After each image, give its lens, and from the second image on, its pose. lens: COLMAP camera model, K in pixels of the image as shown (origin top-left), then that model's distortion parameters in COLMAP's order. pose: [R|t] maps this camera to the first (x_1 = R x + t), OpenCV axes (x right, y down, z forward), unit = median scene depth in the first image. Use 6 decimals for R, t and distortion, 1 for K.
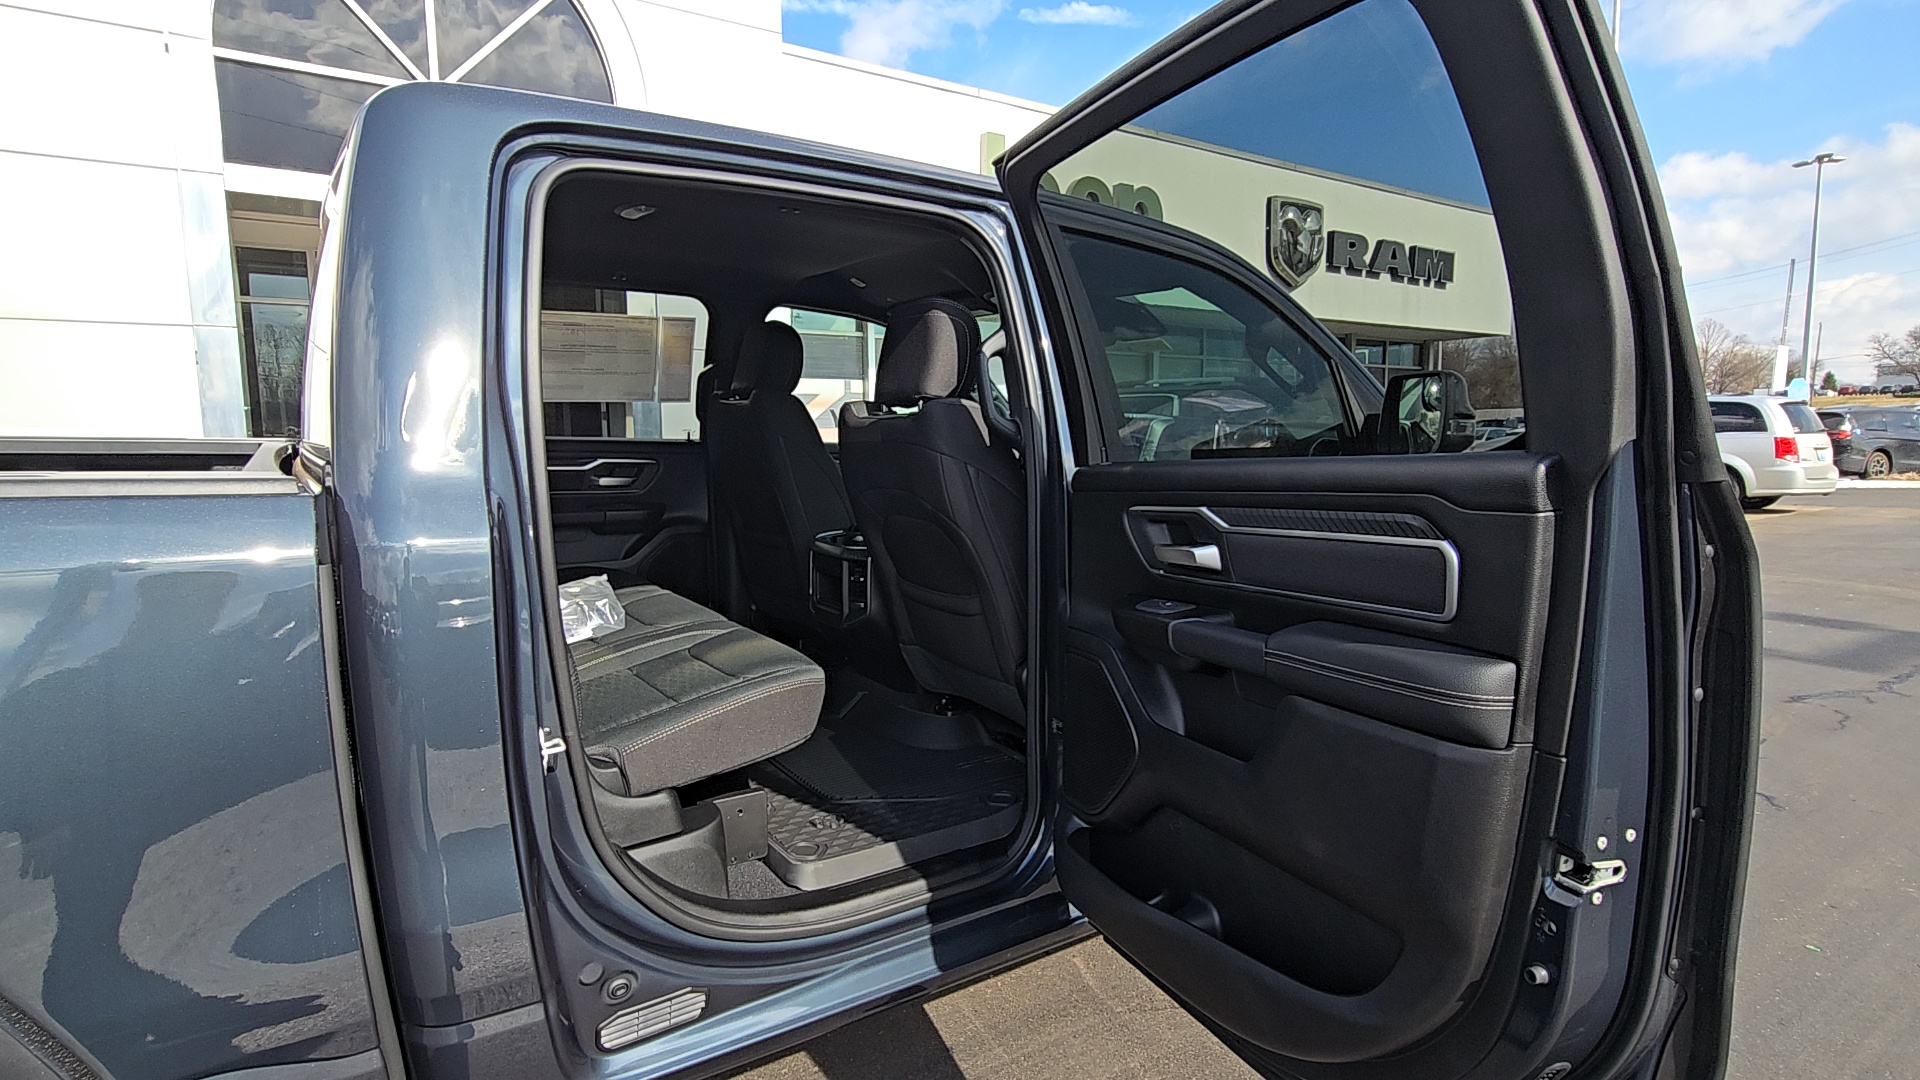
lens RADIAL K [[970.7, 0, 951.5], [0, 970.7, 538.9], [0, 0, 1]] dist [0.002237, -0.000744]
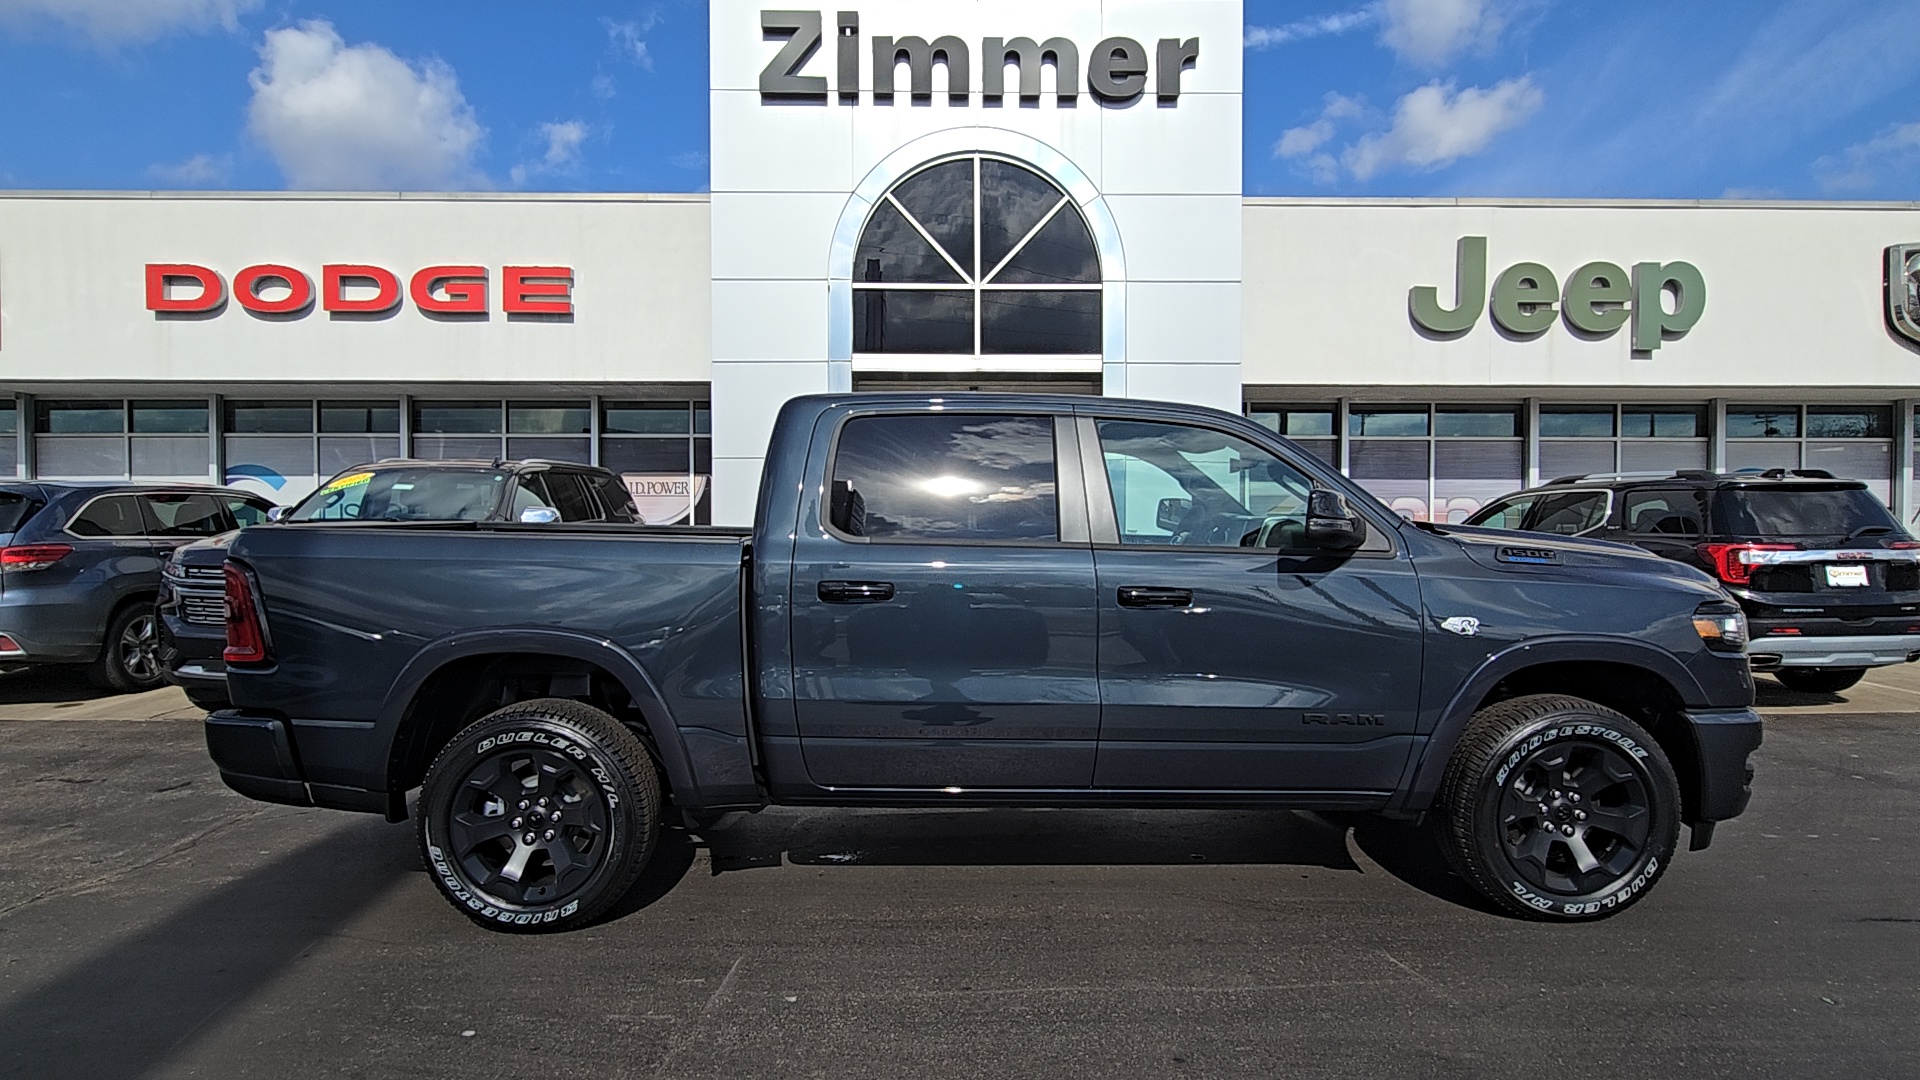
lens RADIAL K [[970.7, 0, 952.6], [0, 970.7, 535.8], [0, 0, 1]] dist [0.002237, -0.000744]
pose [[0.837222, 0.010171, -0.546768, 0.116676], [-0.066054, 0.994387, -0.082647, 0.010725], [0.542859, 0.105310, 0.833195, -0.088034]]
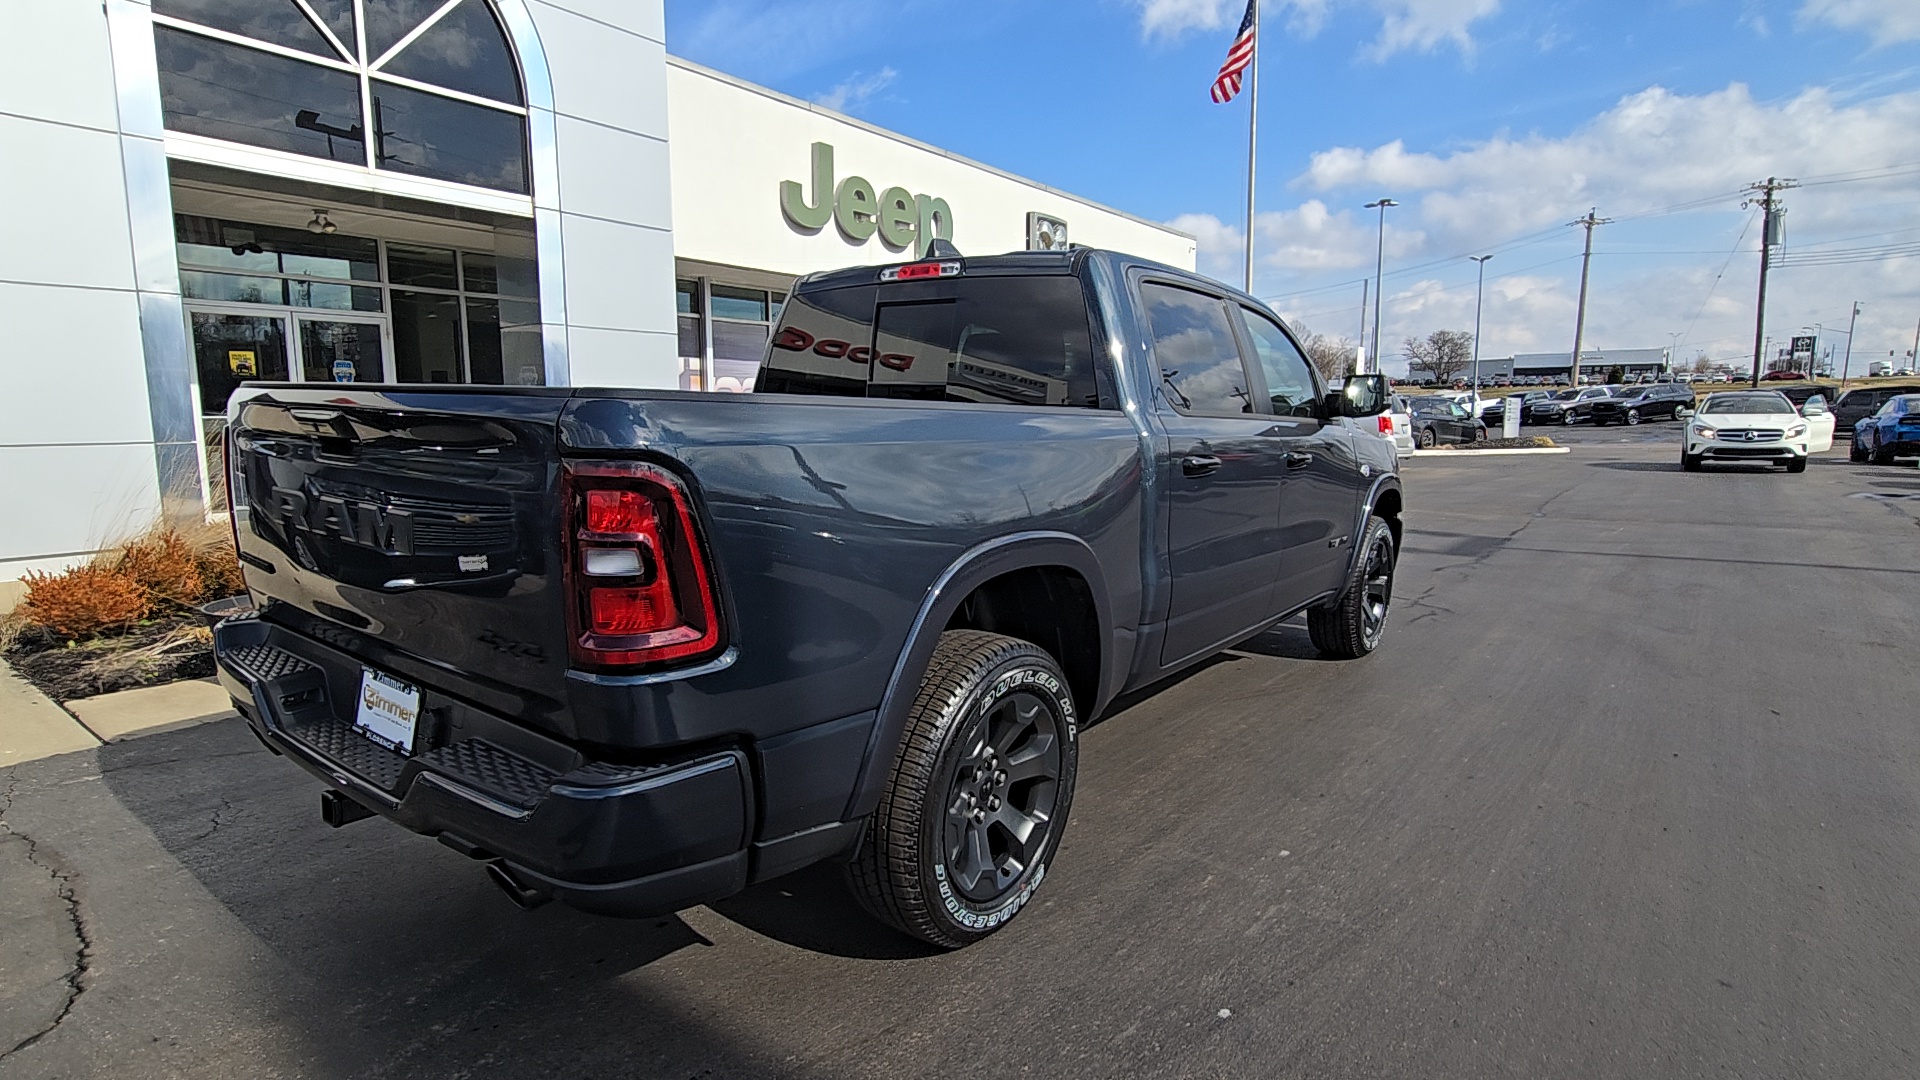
lens RADIAL K [[970.7, 0, 953.3], [0, 970.7, 530.7], [0, 0, 1]] dist [0.002237, -0.000744]
pose [[0.948516, -0.030861, 0.315221, -0.146965], [0.026807, 0.999493, 0.017187, 0.016048], [-0.315592, -0.007852, 0.948863, -0.104532]]
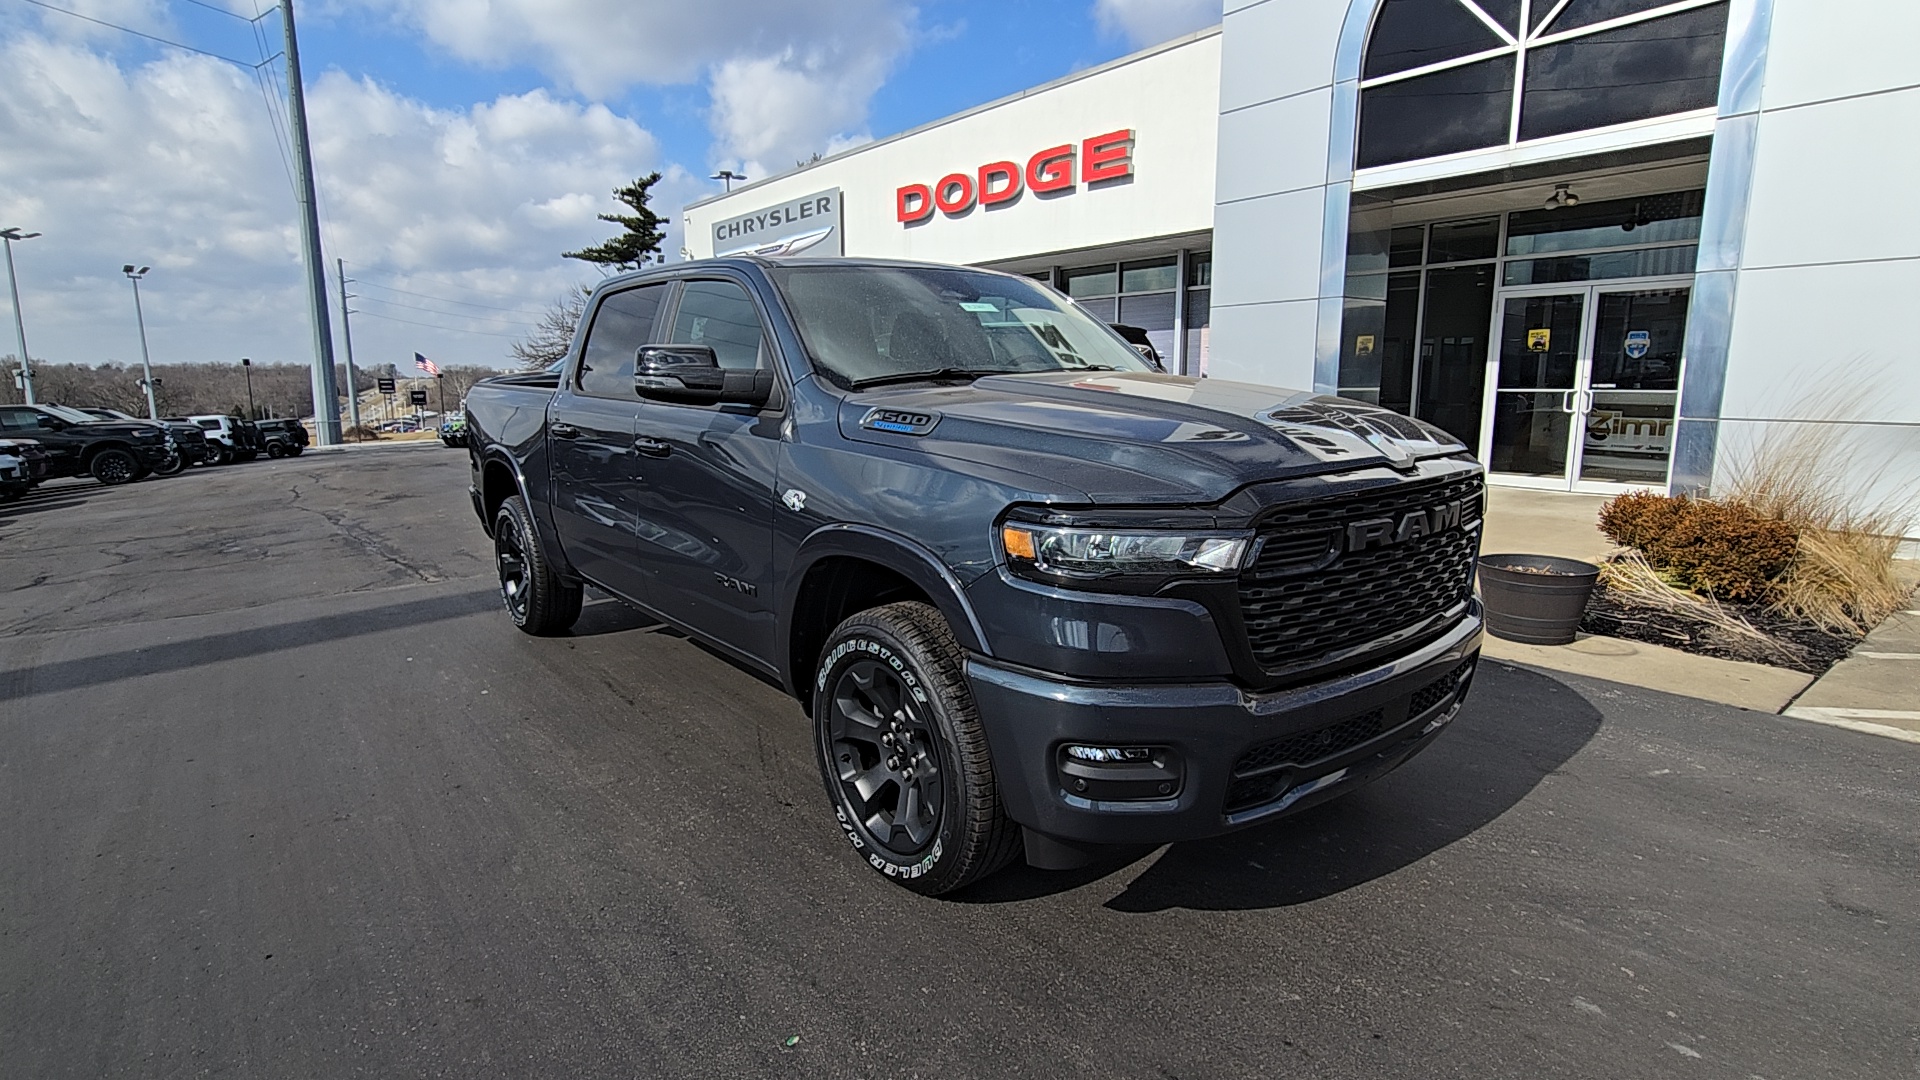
lens RADIAL K [[970.7, 0, 948.9], [0, 970.7, 533.8], [0, 0, 1]] dist [0.002237, -0.000744]
pose [[0.080614, 0.162616, -0.983391, 0.286139], [-0.107849, 0.982233, 0.153583, -0.021386], [0.990894, 0.093676, 0.096720, 0.179281]]
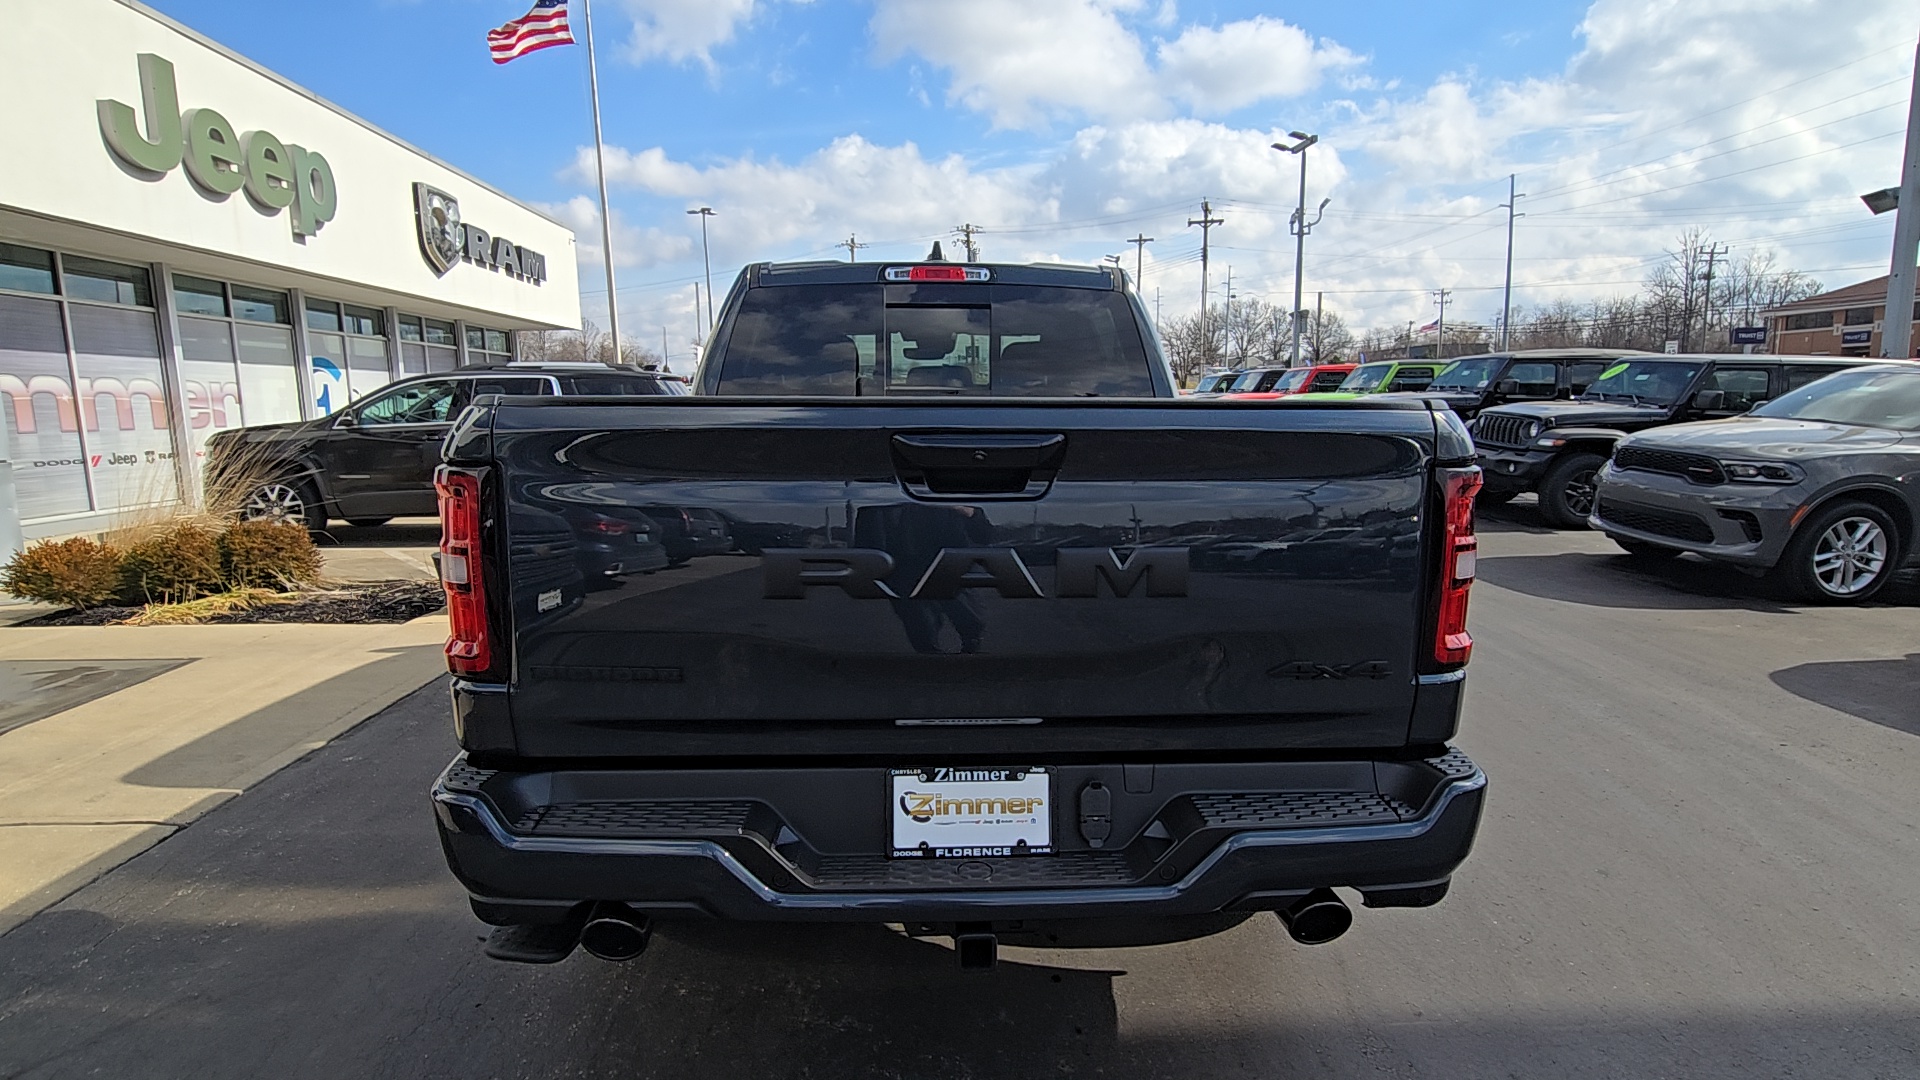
lens RADIAL K [[970.7, 0, 950.1], [0, 970.7, 546.2], [0, 0, 1]] dist [0.002237, -0.000744]
pose [[0.522379, -0.126953, 0.843210, -0.284509], [0.105255, 0.990893, 0.083981, -0.000031], [-0.846192, 0.044882, 0.530984, 0.000841]]
